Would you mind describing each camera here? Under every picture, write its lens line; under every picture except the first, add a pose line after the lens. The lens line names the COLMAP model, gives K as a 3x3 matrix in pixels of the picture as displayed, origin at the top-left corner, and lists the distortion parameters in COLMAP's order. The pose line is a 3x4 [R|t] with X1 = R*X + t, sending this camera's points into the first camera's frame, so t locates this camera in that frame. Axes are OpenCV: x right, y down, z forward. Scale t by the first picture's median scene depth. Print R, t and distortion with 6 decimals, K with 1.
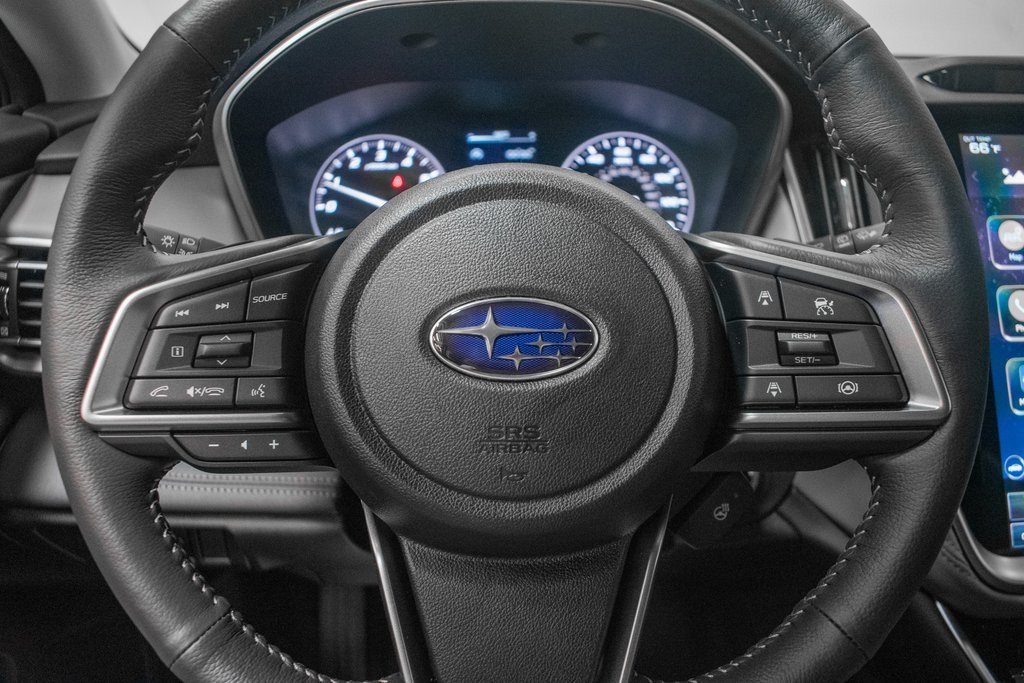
lens RADIAL K [[824.9, 0, 518.6], [0, 824.9, 342.5], [0, 0, 1]] dist [-0.102917, -0.014213]
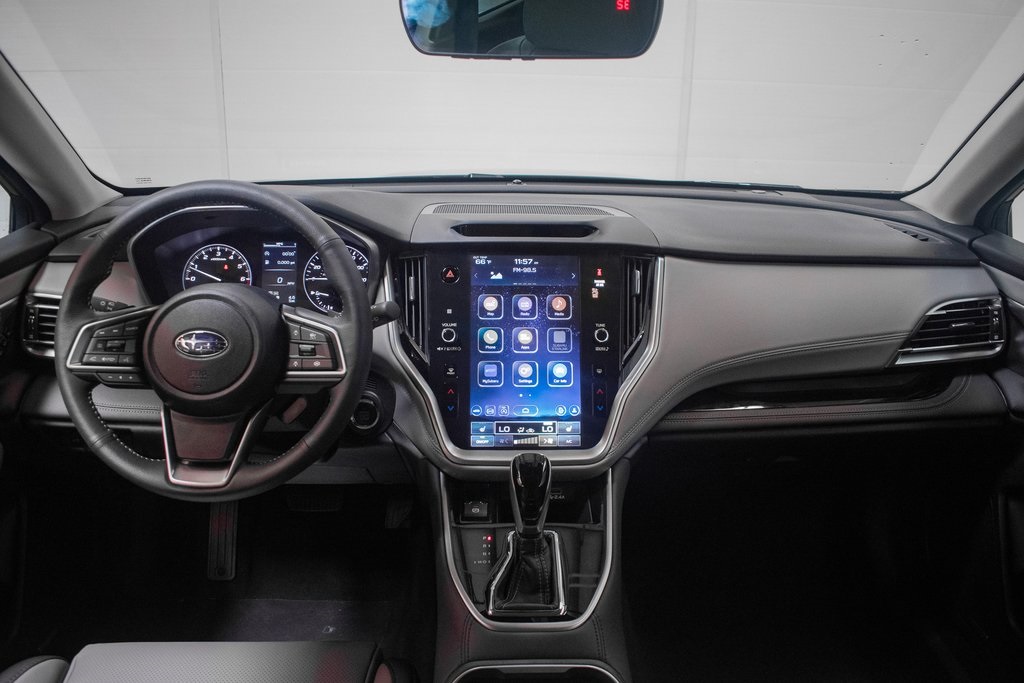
lens RADIAL K [[824.9, 0, 518.4], [0, 824.9, 337.4], [0, 0, 1]] dist [-0.102917, -0.014213]
pose [[0.999554, 0.025291, 0.015853, 0.933920], [-0.024852, 0.999319, -0.027284, 0.019965], [-0.016532, 0.026877, 0.999502, -1.720197]]
